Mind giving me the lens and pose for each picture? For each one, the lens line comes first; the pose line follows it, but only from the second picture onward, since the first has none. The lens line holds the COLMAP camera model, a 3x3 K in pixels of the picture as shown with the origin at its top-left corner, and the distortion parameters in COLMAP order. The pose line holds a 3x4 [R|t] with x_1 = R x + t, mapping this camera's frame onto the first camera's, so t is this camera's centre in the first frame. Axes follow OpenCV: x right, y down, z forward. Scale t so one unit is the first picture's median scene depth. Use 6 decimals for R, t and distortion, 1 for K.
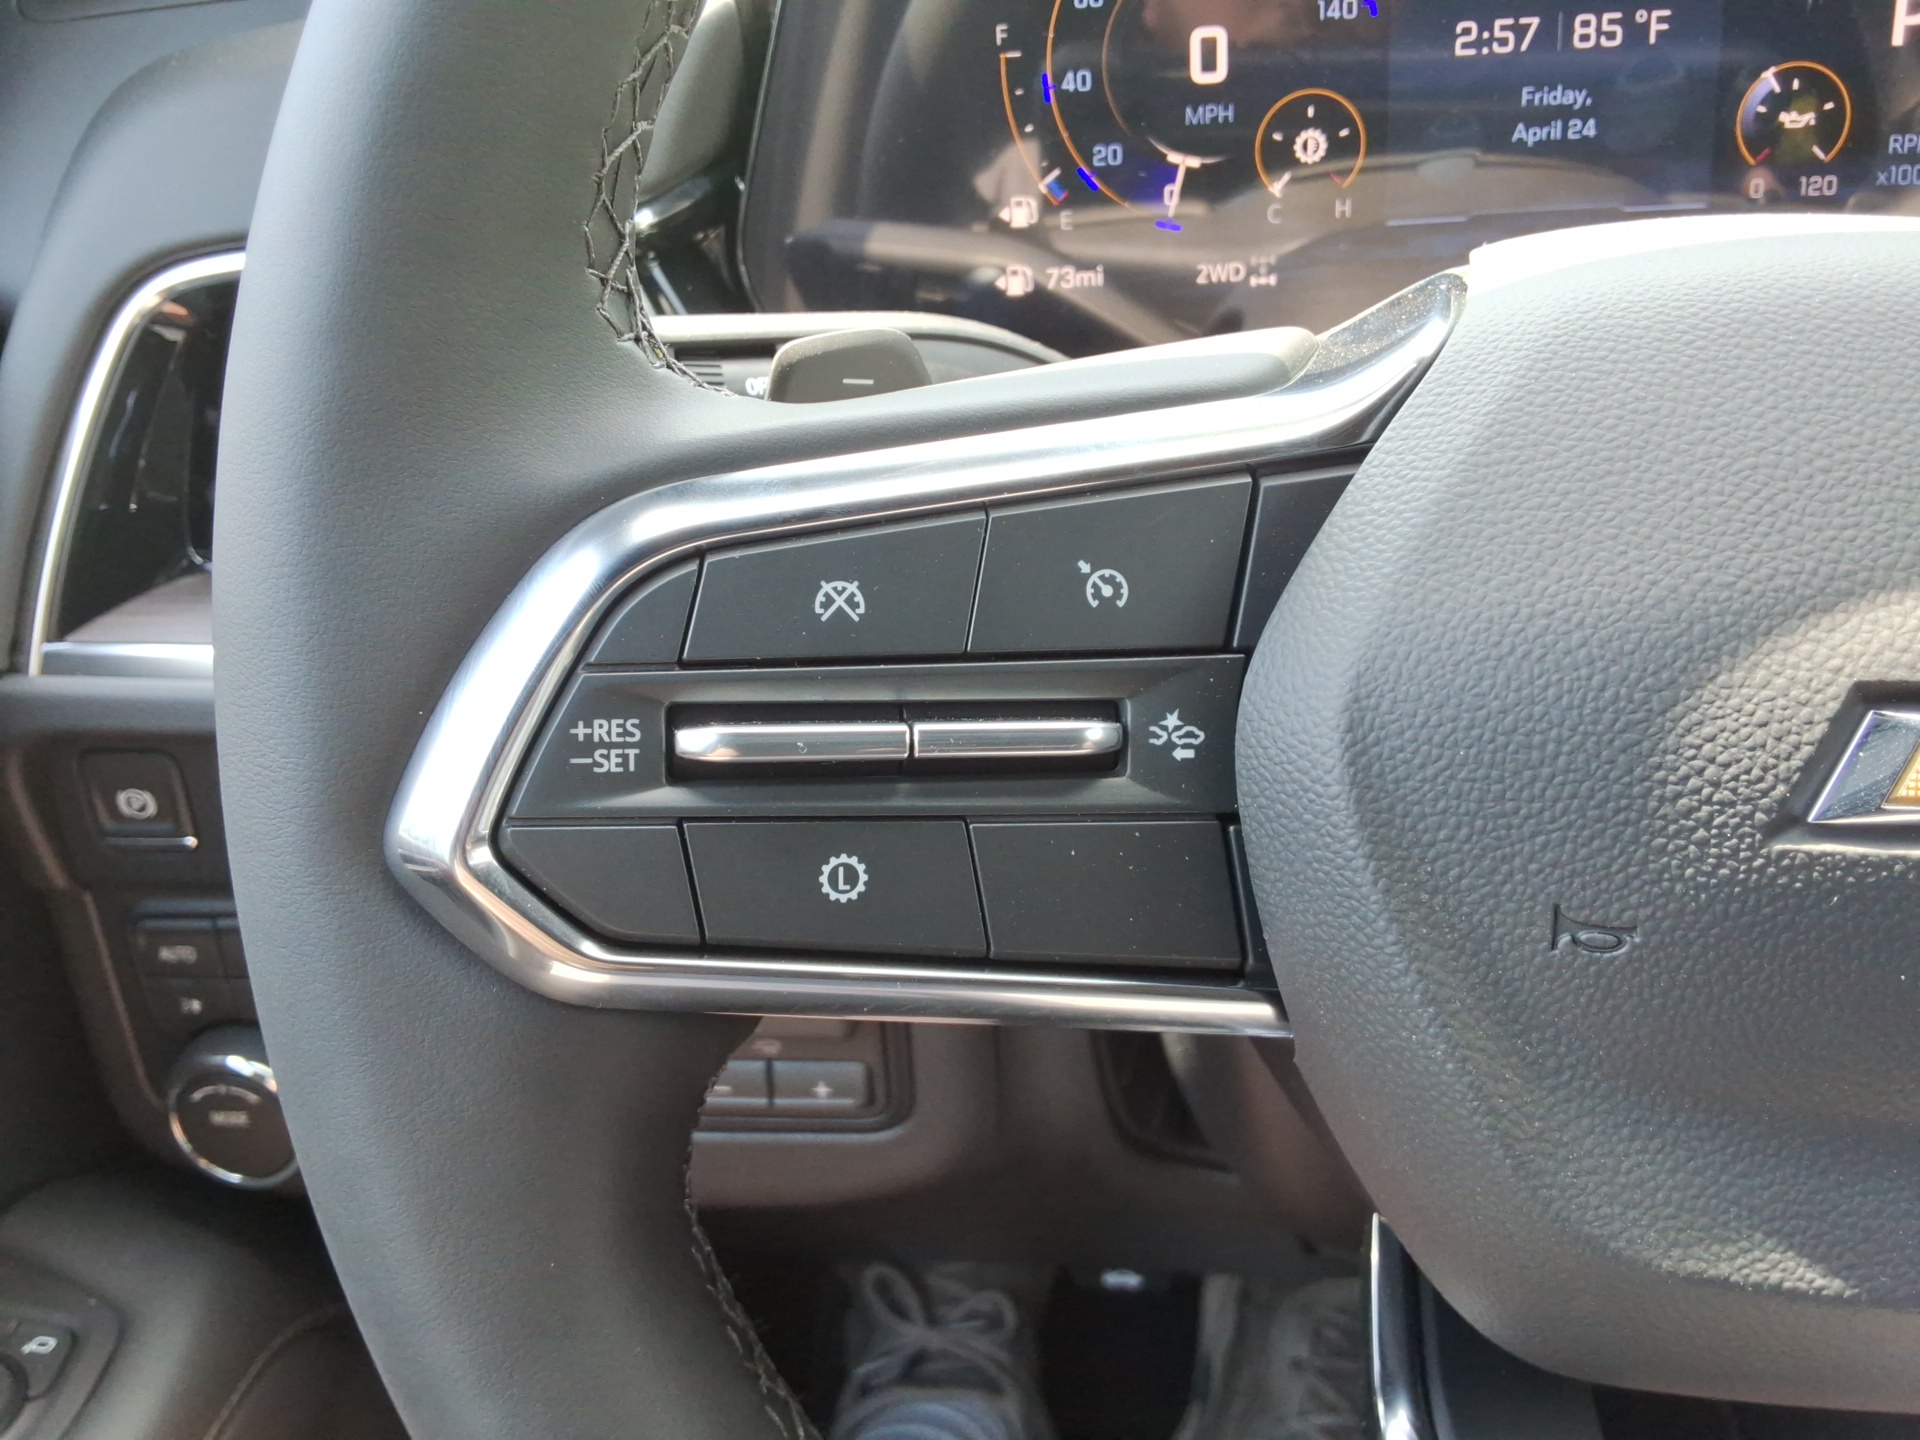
lens RADIAL K [[1539.8, 0, 968.3], [0, 1539.8, 707.1], [0, 0, 1]] dist [0.125529, -0.195896]
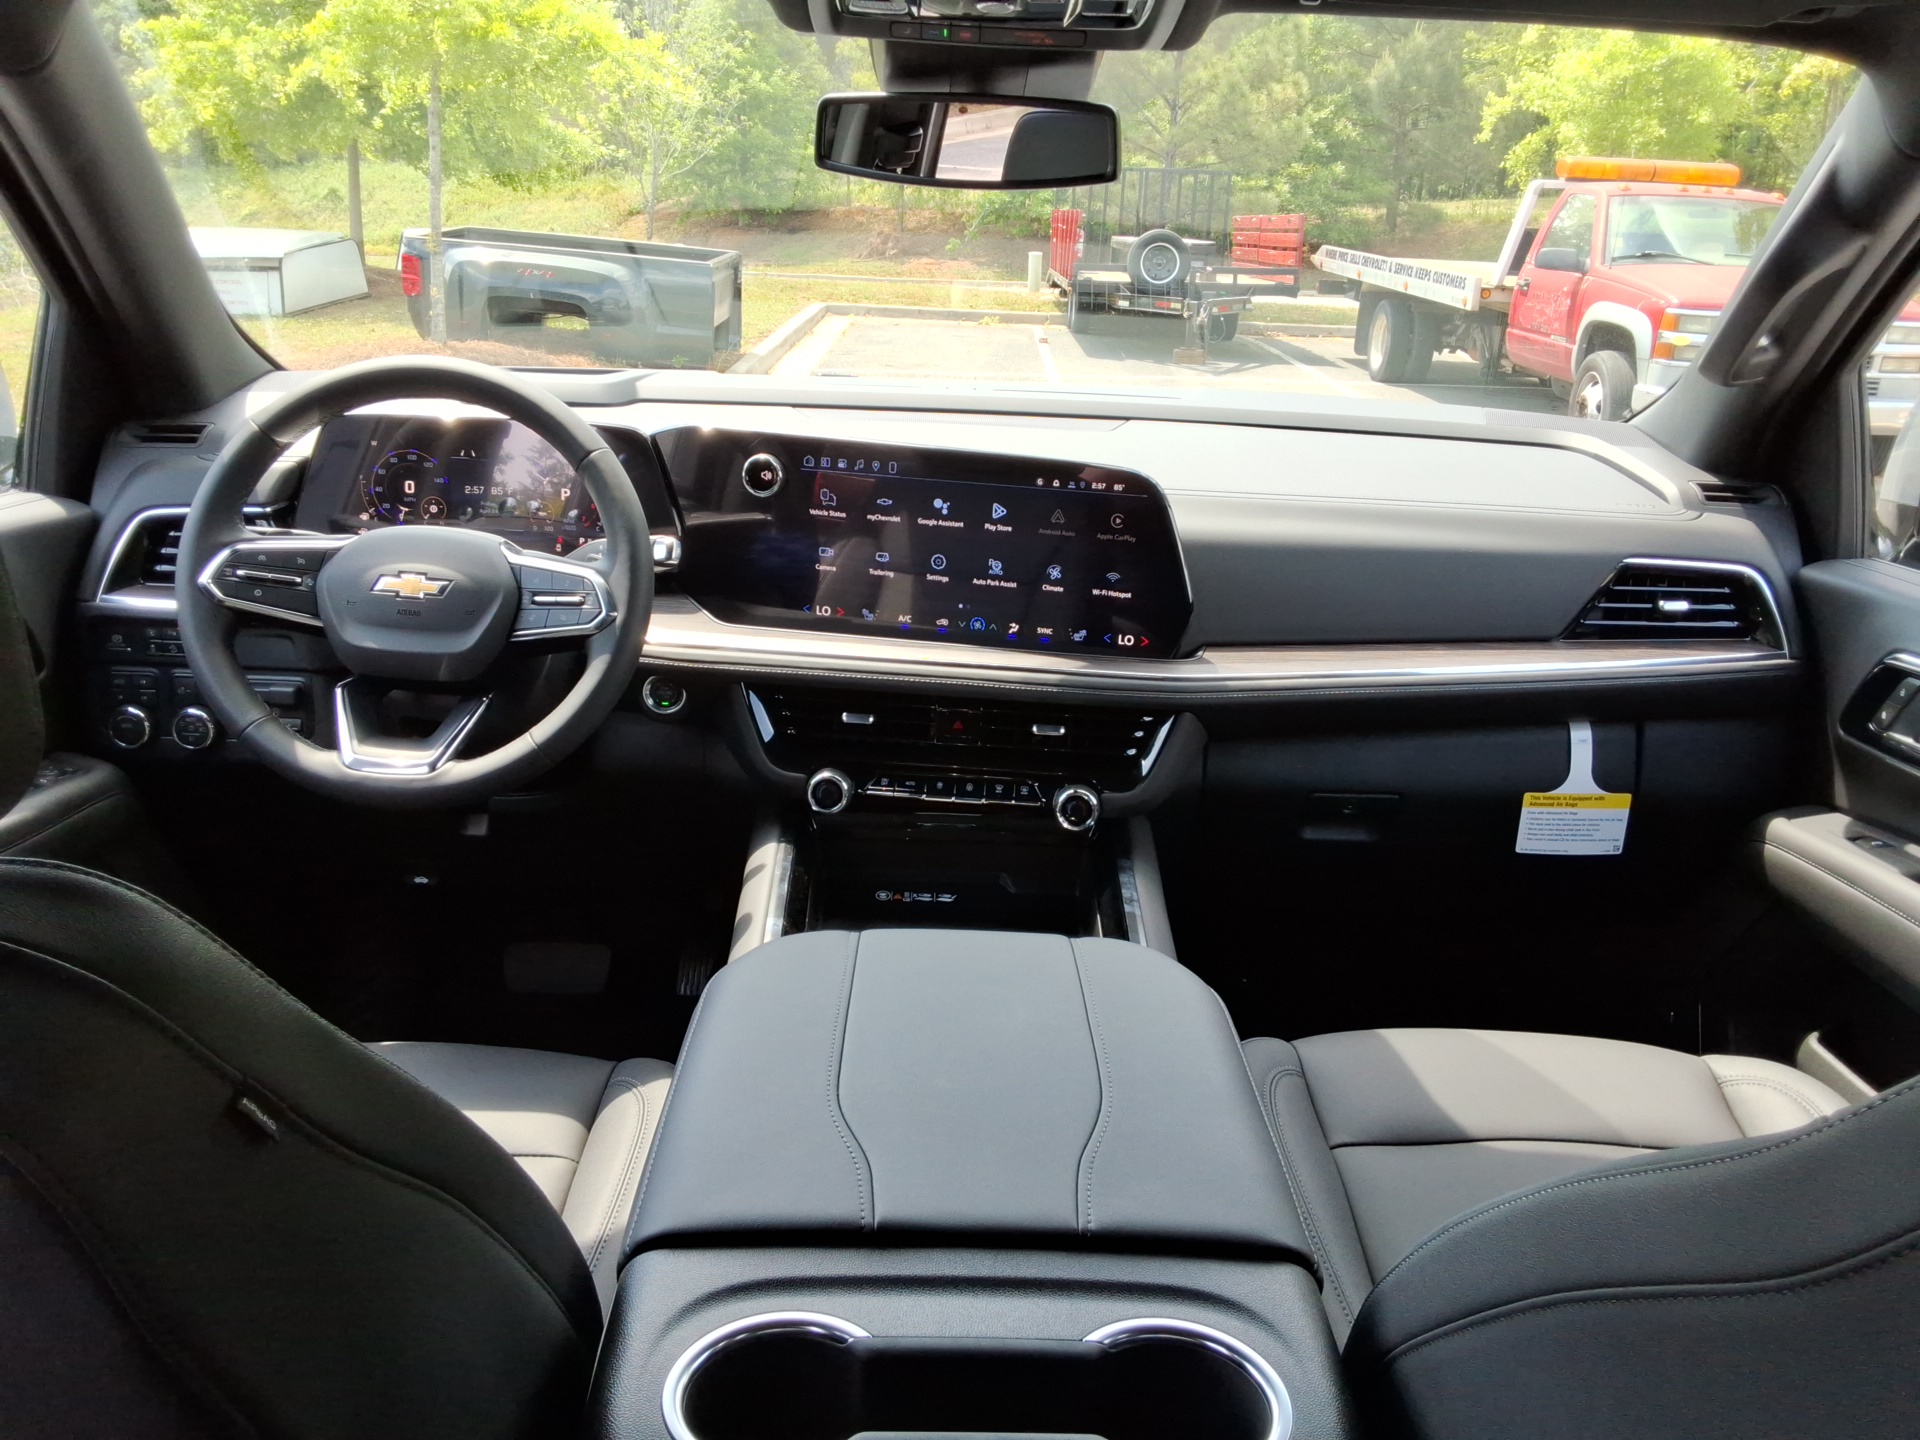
lens RADIAL K [[1534.7, 0, 969.8], [0, 1534.7, 714.7], [0, 0, 1]] dist [0.122552, -0.222712]
pose [[0.987966, 0.076855, 0.134223, 1.188850], [-0.049382, 0.979126, -0.197164, 1.009228], [-0.146574, 0.188163, 0.971139, -3.407147]]
